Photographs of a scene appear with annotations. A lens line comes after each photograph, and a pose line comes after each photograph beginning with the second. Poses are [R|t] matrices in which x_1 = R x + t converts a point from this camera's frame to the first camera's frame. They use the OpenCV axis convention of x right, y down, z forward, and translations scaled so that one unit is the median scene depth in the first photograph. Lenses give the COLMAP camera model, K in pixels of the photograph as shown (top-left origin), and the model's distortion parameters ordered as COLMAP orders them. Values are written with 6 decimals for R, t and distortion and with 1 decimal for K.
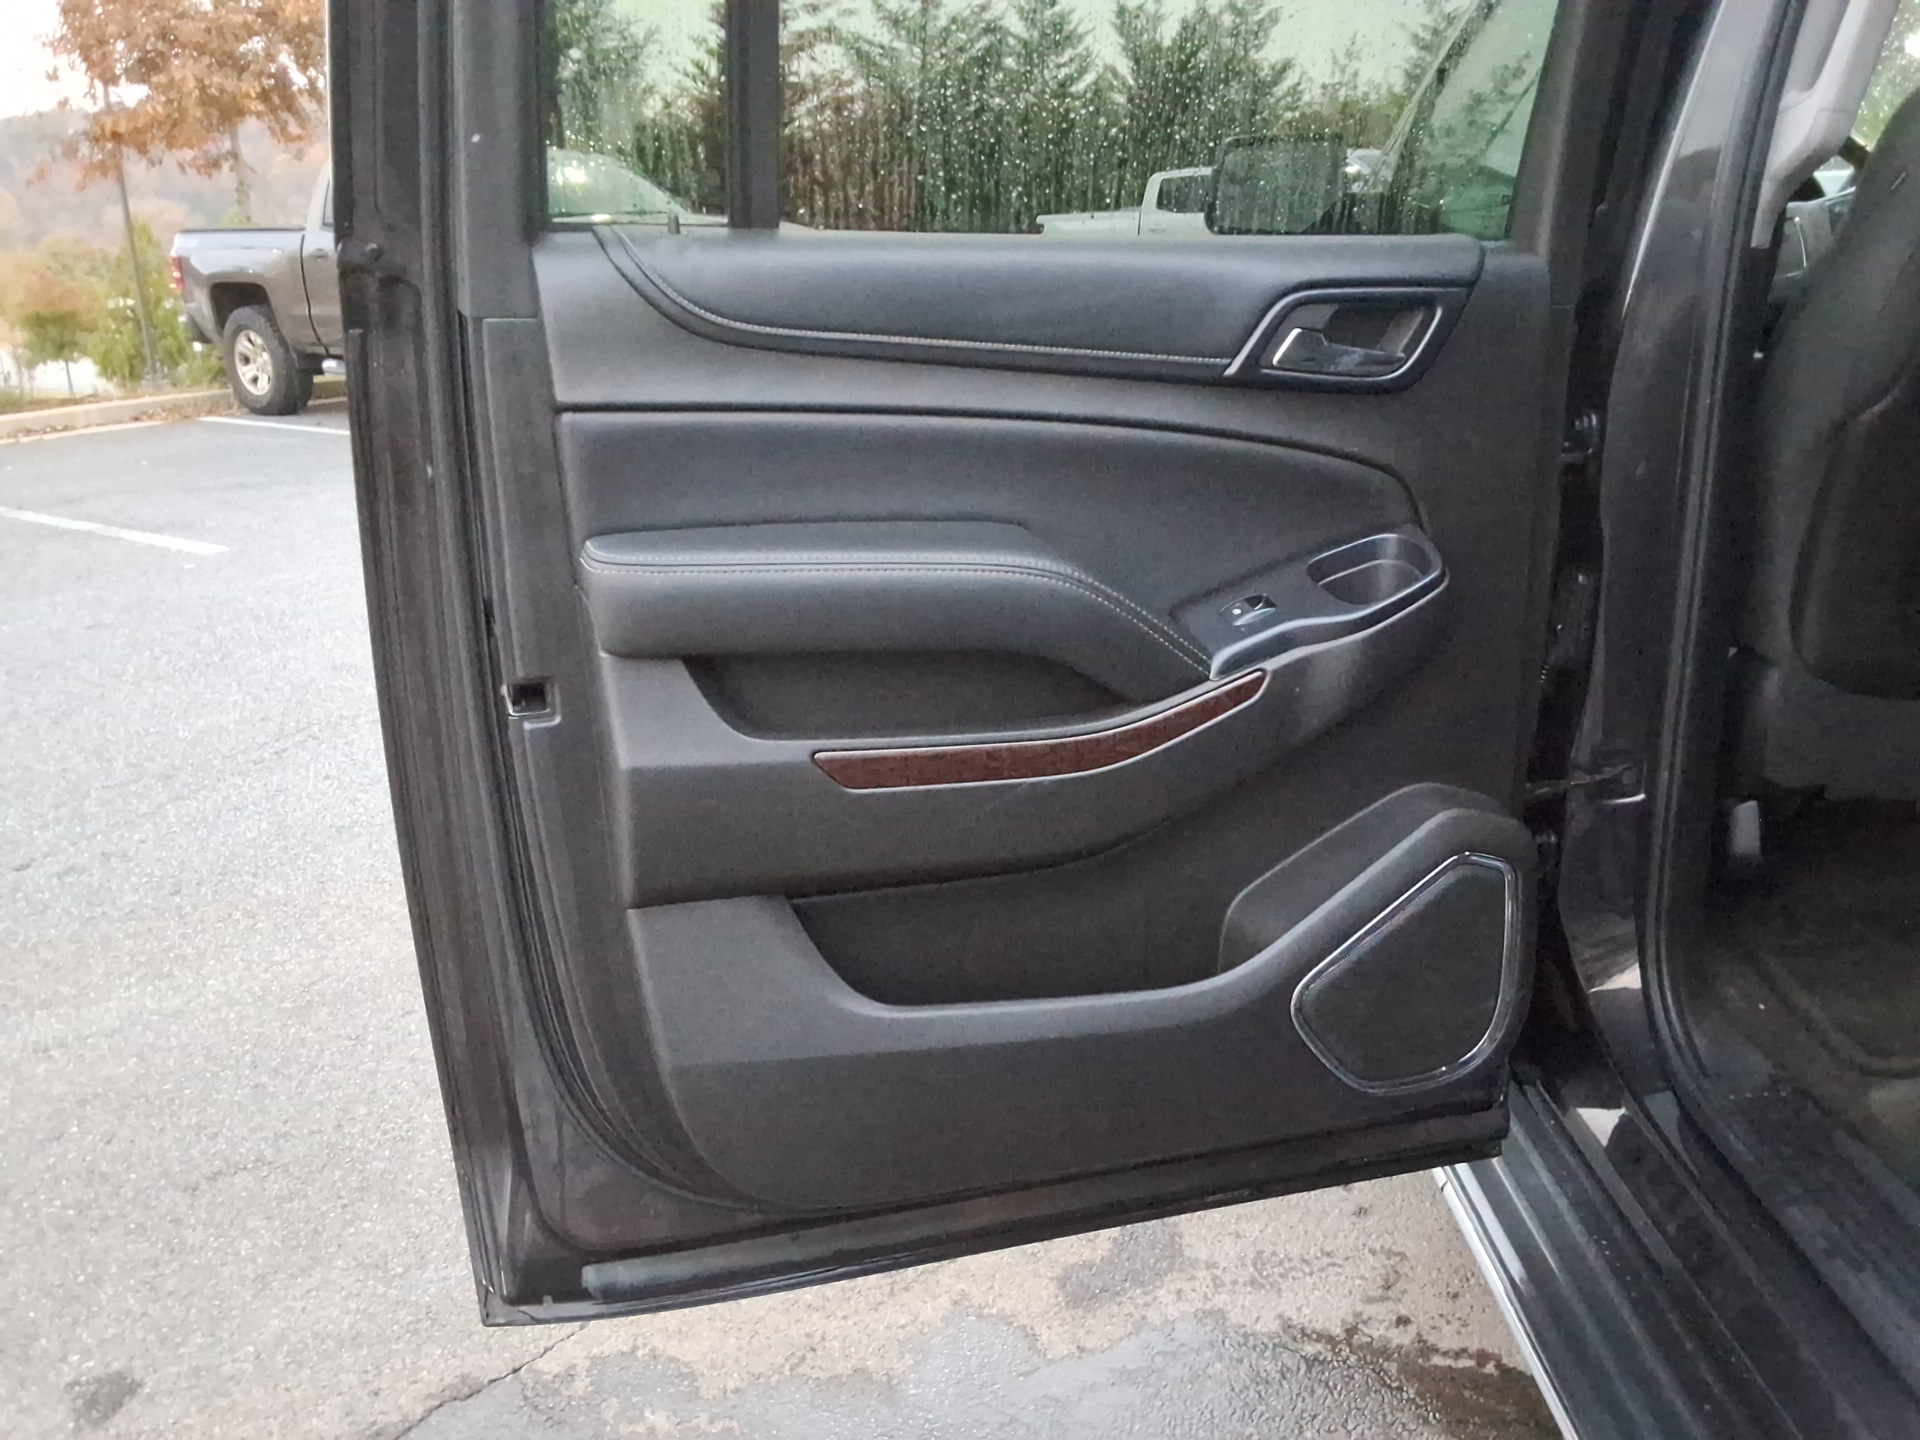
lens RADIAL K [[1528.0, 0, 964.9], [0, 1528.0, 706.9], [0, 0, 1]] dist [0.130129, -0.208860]
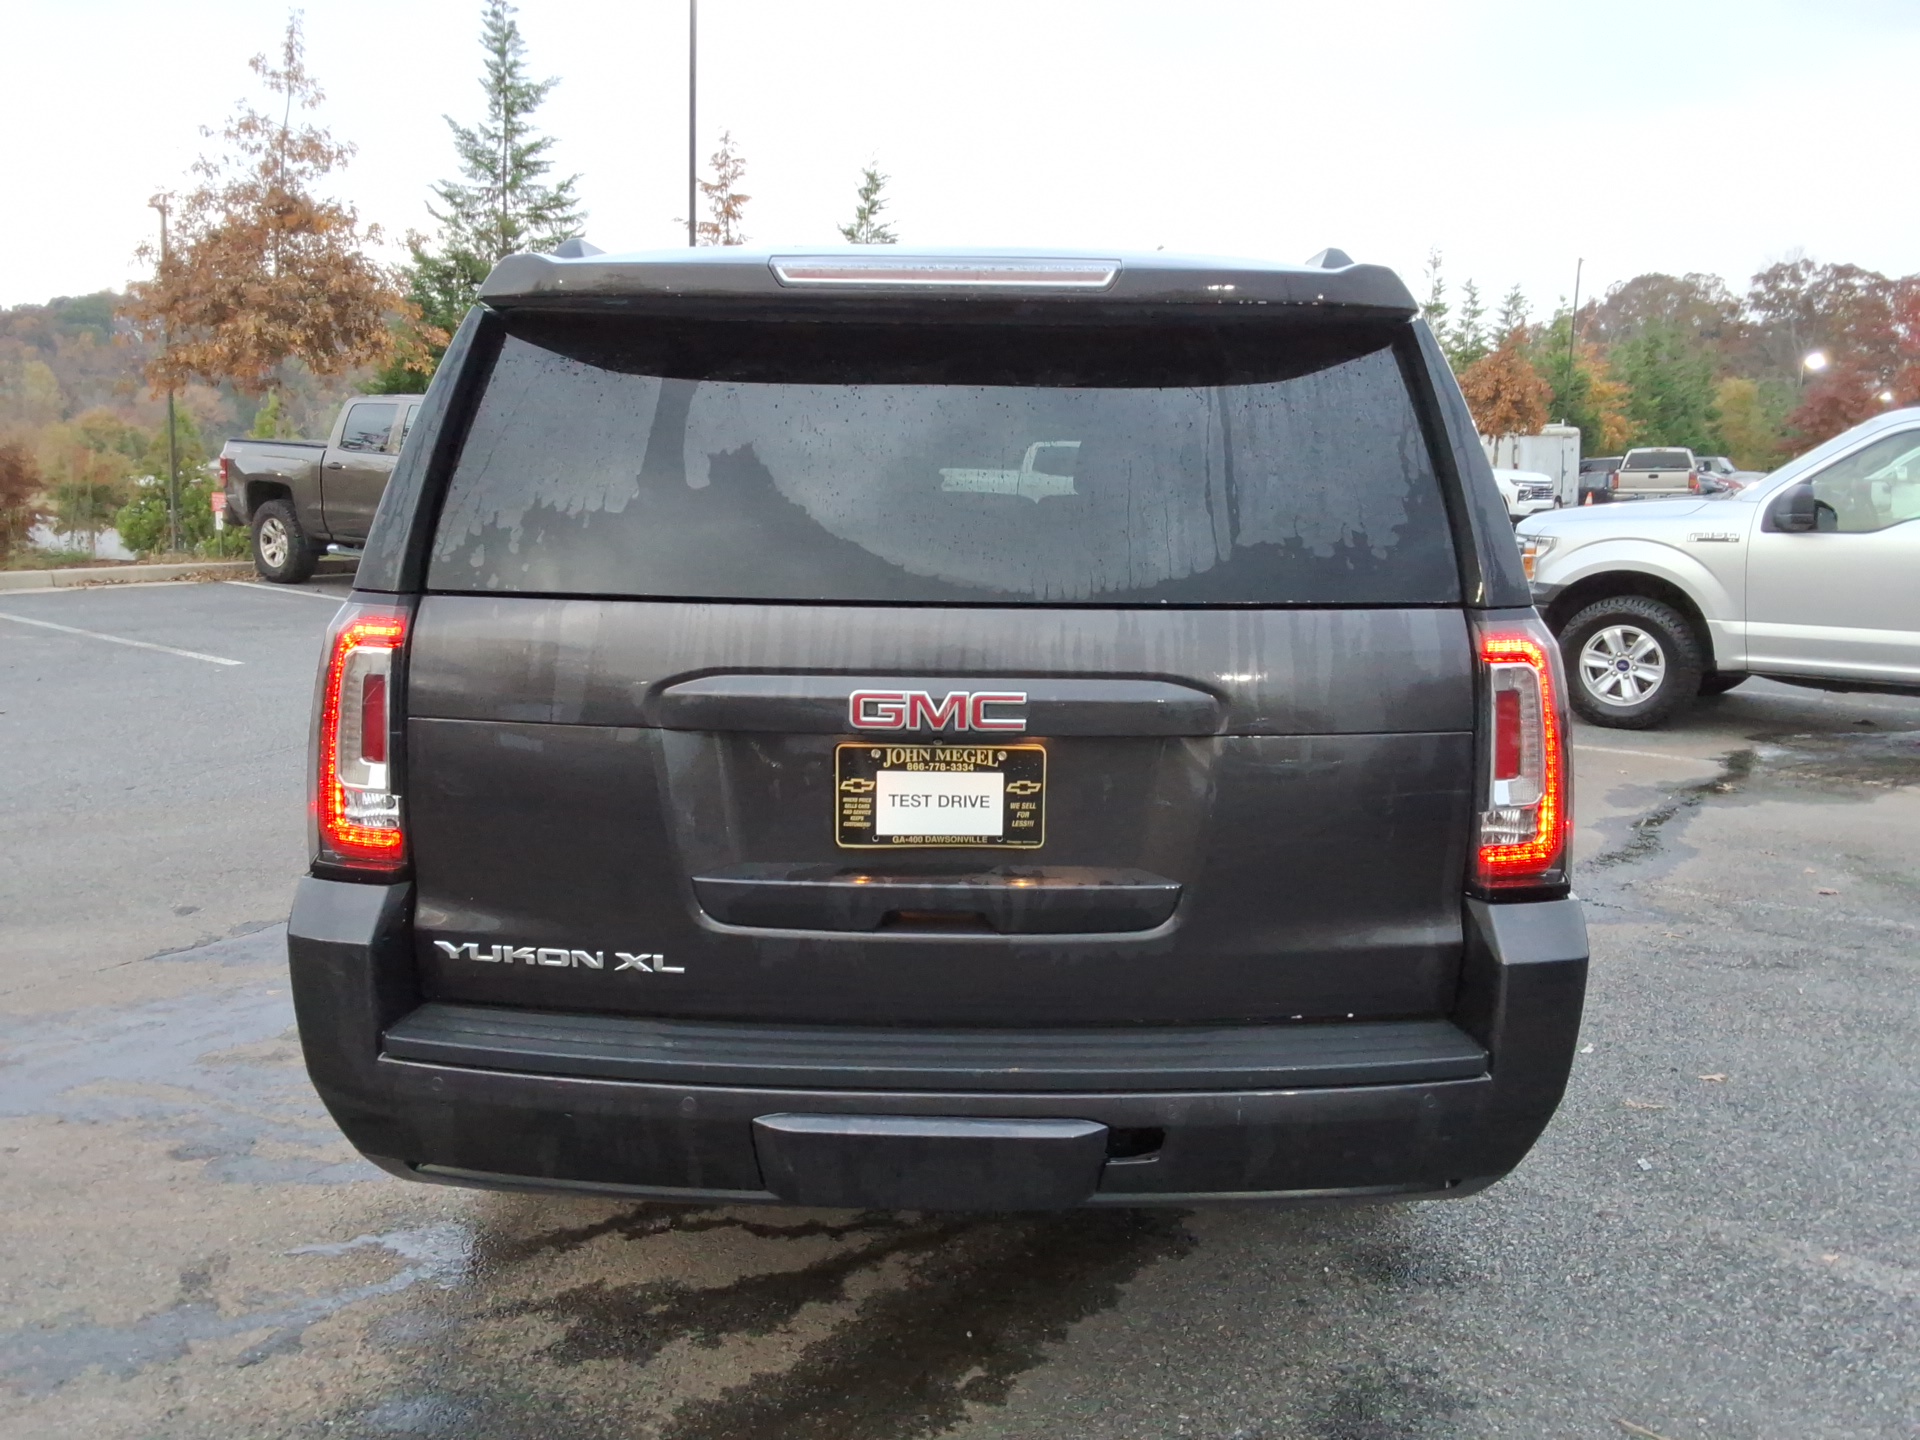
lens RADIAL K [[1519.9, 0, 971.5], [0, 1519.9, 716.3], [0, 0, 1]] dist [0.128665, -0.241329]
pose [[0.997706, 0.066351, 0.013414, 0.110852], [-0.063896, 0.988497, -0.137082, 0.059115], [-0.022355, 0.135911, 0.990469, -0.257487]]
